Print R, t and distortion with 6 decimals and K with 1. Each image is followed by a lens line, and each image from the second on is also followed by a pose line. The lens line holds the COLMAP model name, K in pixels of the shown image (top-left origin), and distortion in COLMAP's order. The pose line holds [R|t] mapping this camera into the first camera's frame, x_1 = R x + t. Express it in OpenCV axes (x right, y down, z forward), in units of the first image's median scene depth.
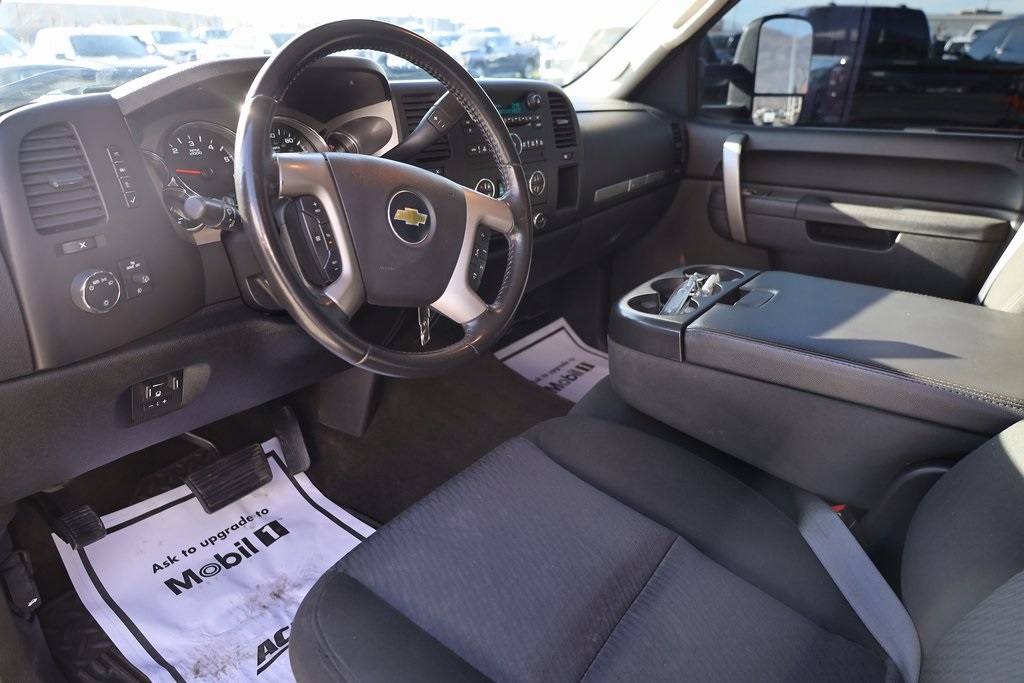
lens RADIAL K [[697.6, 0, 518.5], [0, 697.6, 343.7], [0, 0, 1]] dist [-0.011302, 0.001753]
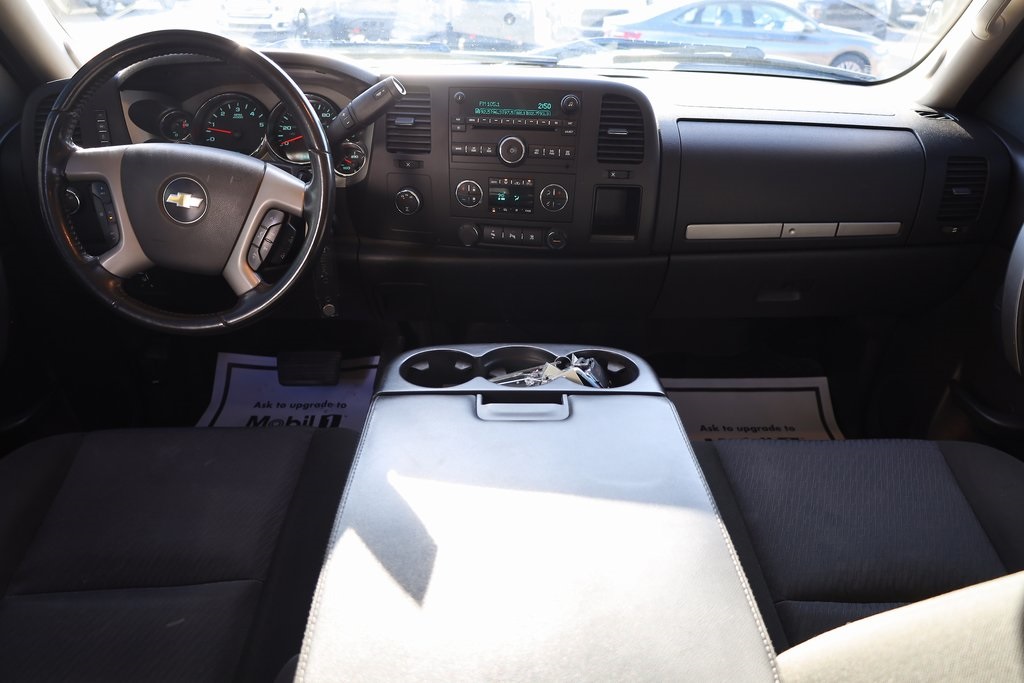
lens RADIAL K [[694.0, 0, 516.8], [0, 694.0, 340.9], [0, 0, 1]] dist [-0.014500, -0.003107]
pose [[0.601338, 0.366530, -0.709964, 0.655953], [-0.305854, 0.926488, 0.219257, -0.233886], [0.738137, 0.085298, 0.669237, 0.393653]]
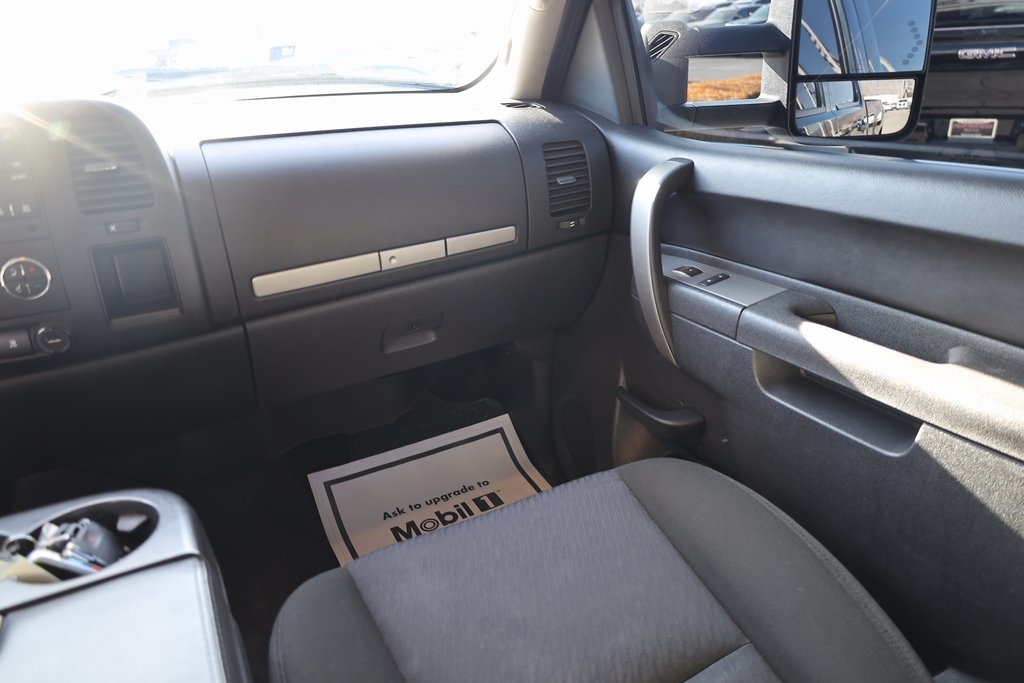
lens RADIAL K [[694.0, 0, 516.8], [0, 694.0, 340.9], [0, 0, 1]] dist [-0.014500, -0.003107]
pose [[0.894318, 0.117288, -0.431785, 0.612645], [-0.107515, 0.993089, 0.047071, -0.242366], [0.434321, 0.004326, 0.900748, 0.651114]]
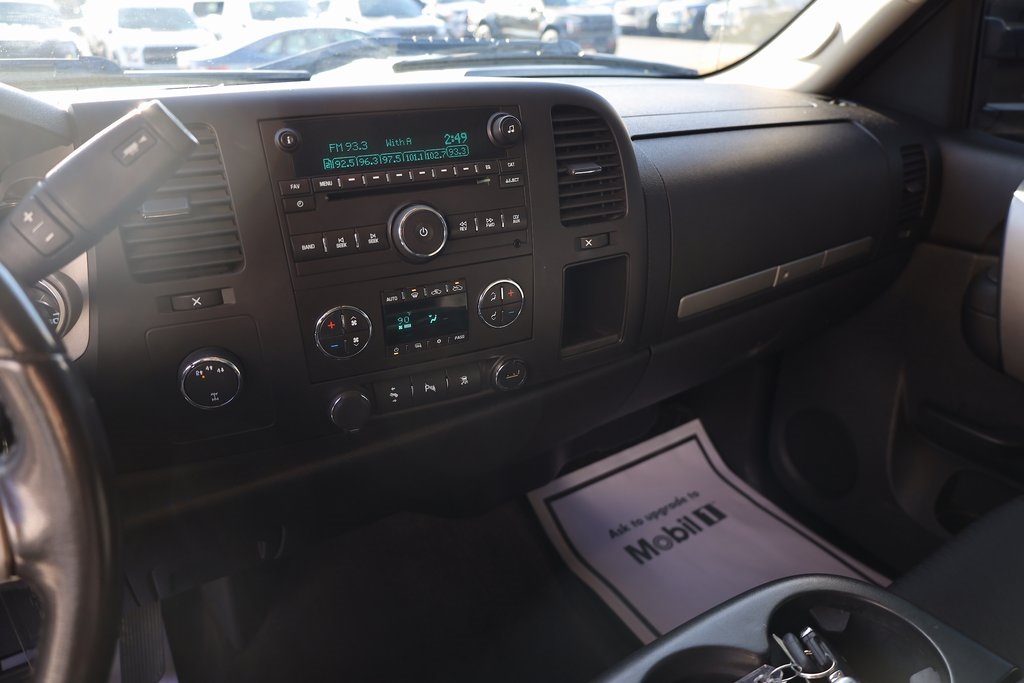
lens RADIAL K [[697.6, 0, 518.5], [0, 697.6, 343.7], [0, 0, 1]] dist [-0.011302, 0.001753]
pose [[0.934993, 0.135579, -0.327730, 0.188760], [-0.117915, 0.990316, 0.073279, -0.232657], [0.334492, -0.029871, 0.941925, 0.546568]]
